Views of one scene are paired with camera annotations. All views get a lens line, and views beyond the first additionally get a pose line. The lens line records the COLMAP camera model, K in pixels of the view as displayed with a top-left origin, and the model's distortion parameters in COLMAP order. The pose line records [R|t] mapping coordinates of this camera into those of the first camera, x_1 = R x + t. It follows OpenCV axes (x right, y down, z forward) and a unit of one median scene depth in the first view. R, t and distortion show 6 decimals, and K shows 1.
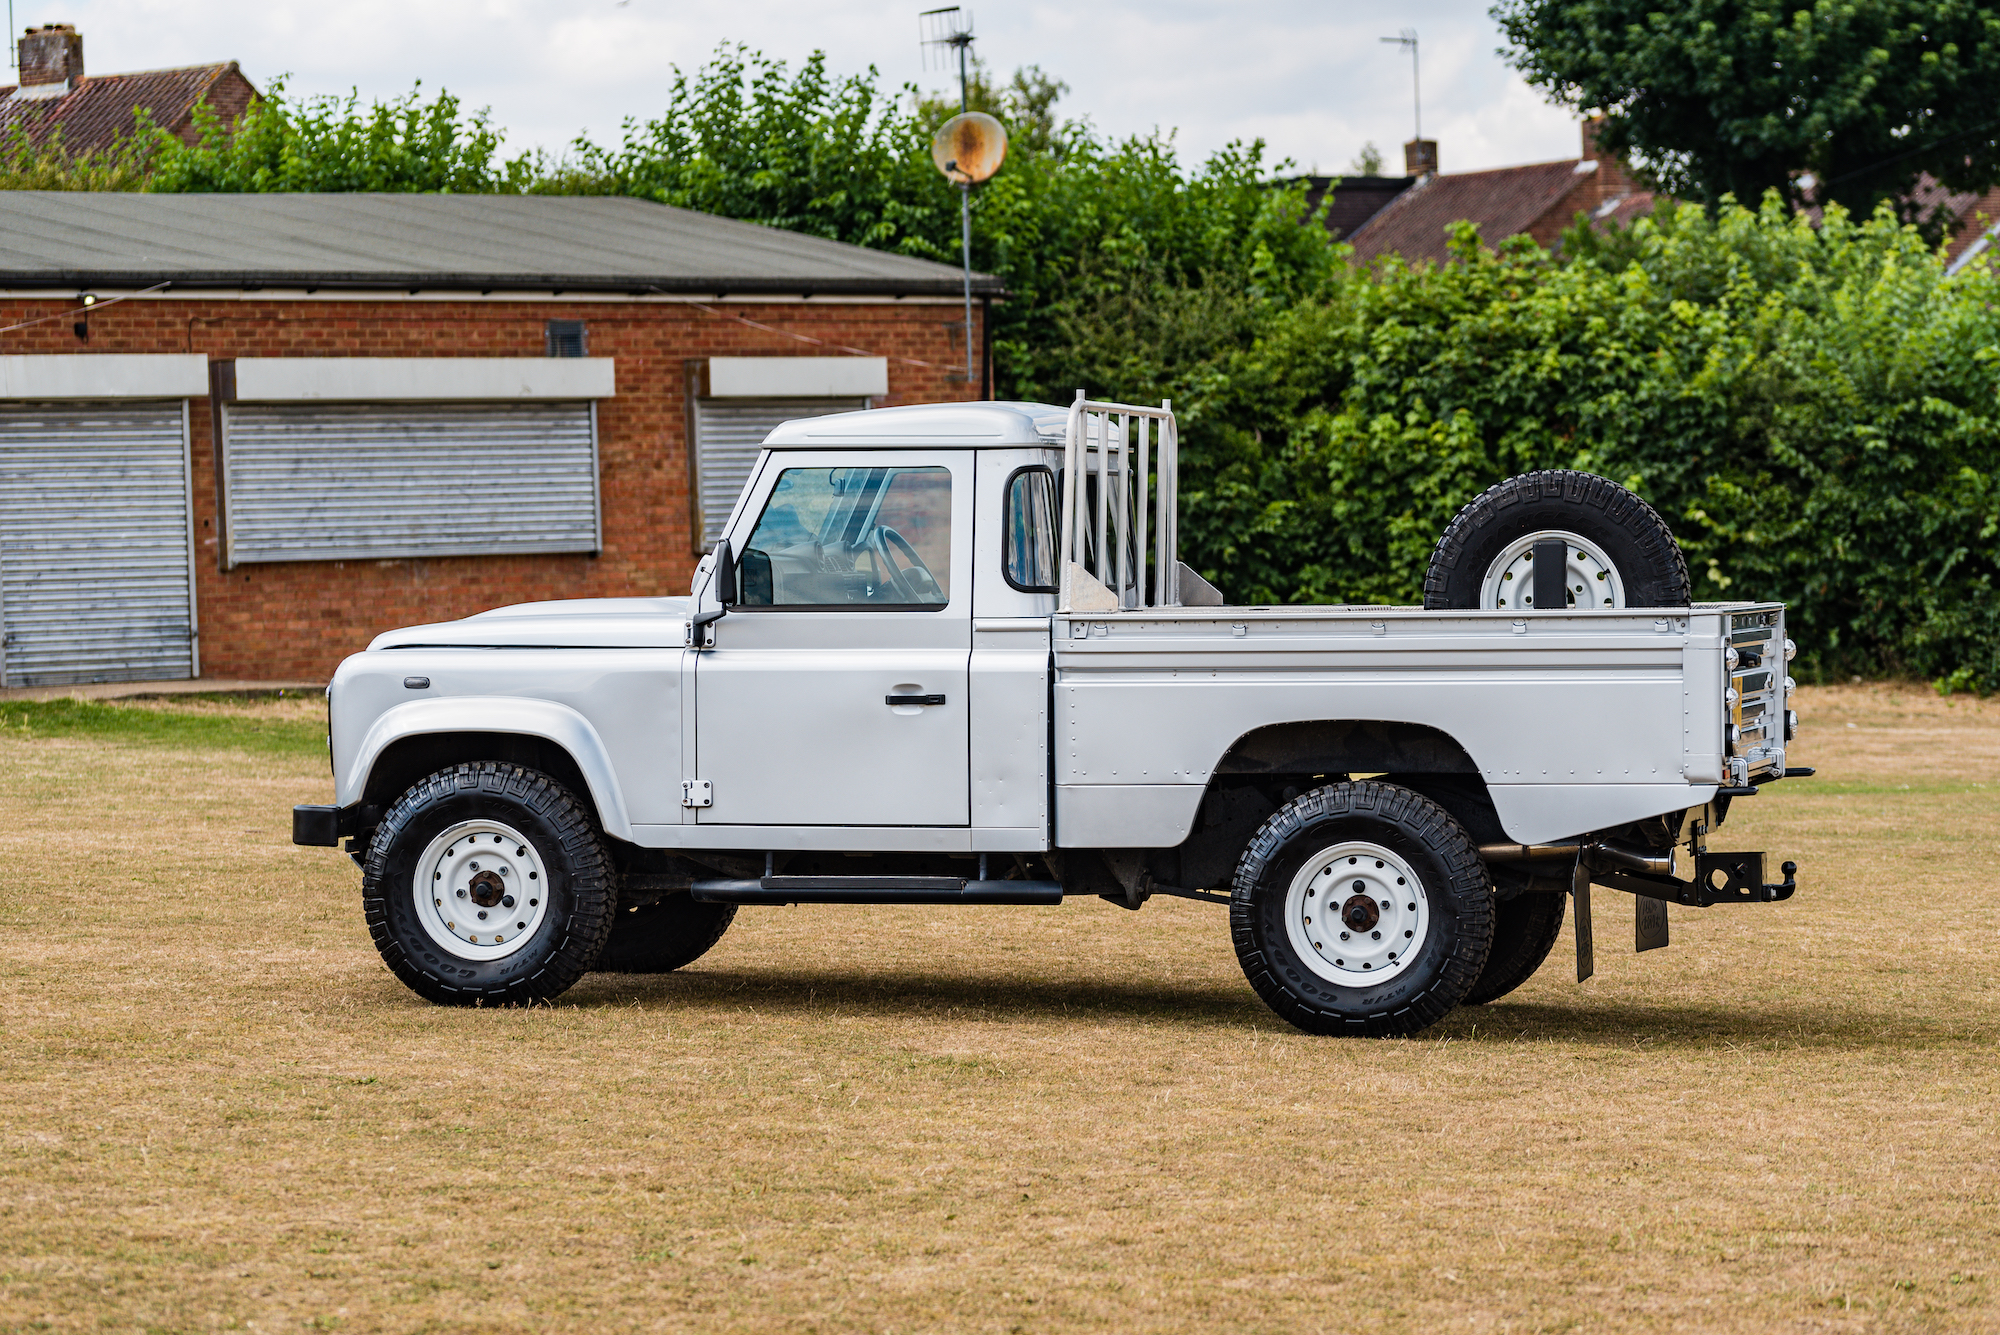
lens RADIAL K [[6073.6, 0, 1210.1], [0, 6073.6, 667.5], [0, 0, 1]] dist [0.100773, -1.195446]
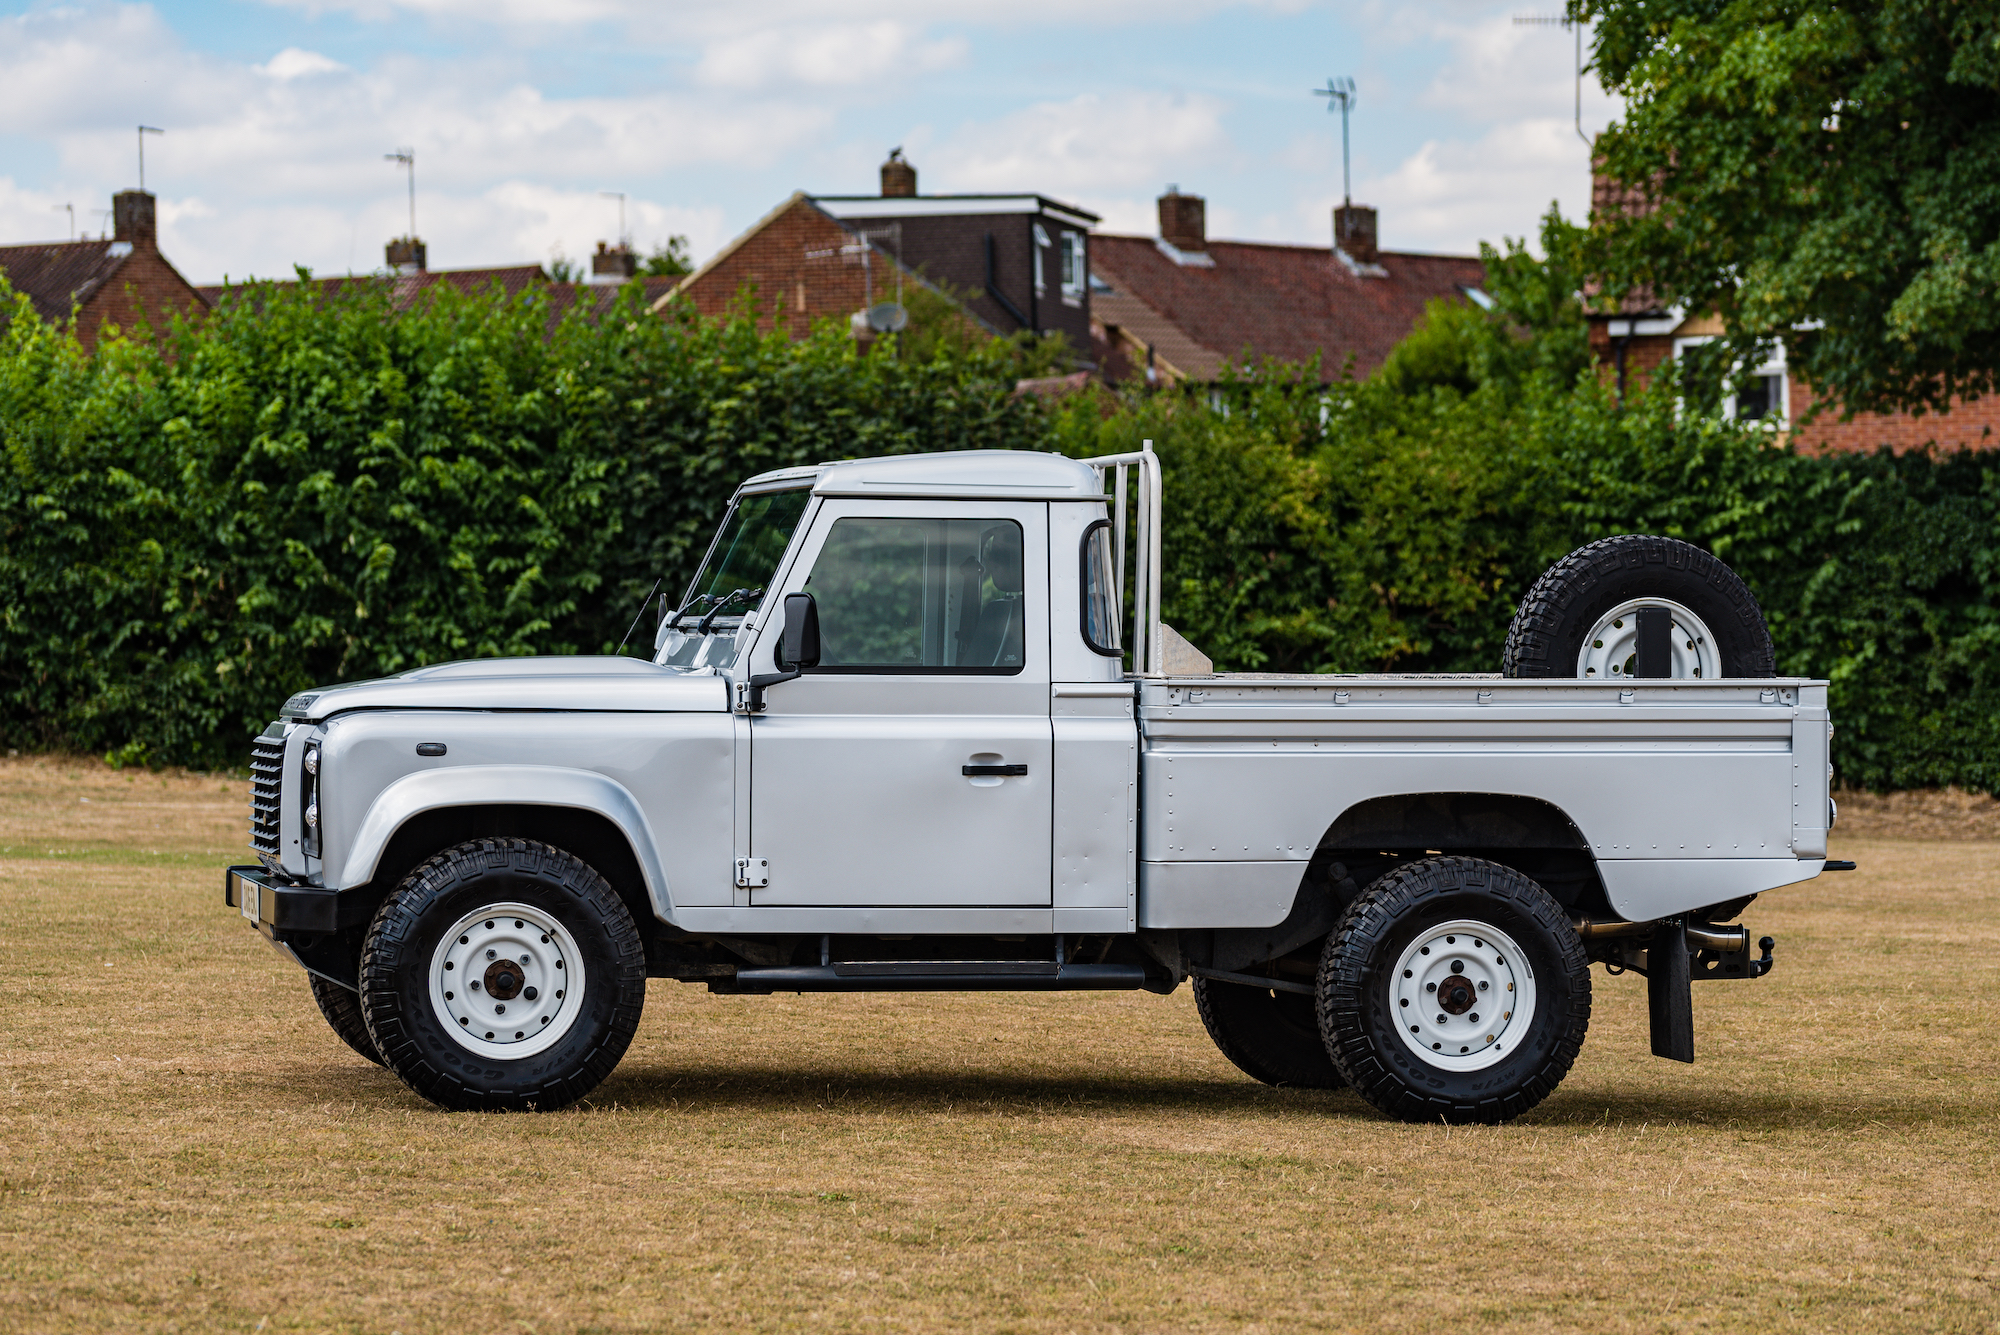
lens RADIAL K [[5936.7, 0, 1000.0], [0, 5936.7, 667.5], [0, 0, 1]] dist [0.006419, -0.090063]
pose [[0.915087, 0.009569, 0.403143, -0.405827], [-0.004363, 0.999895, -0.013830, 0.002124], [-0.403233, 0.010897, 0.915032, 0.168369]]
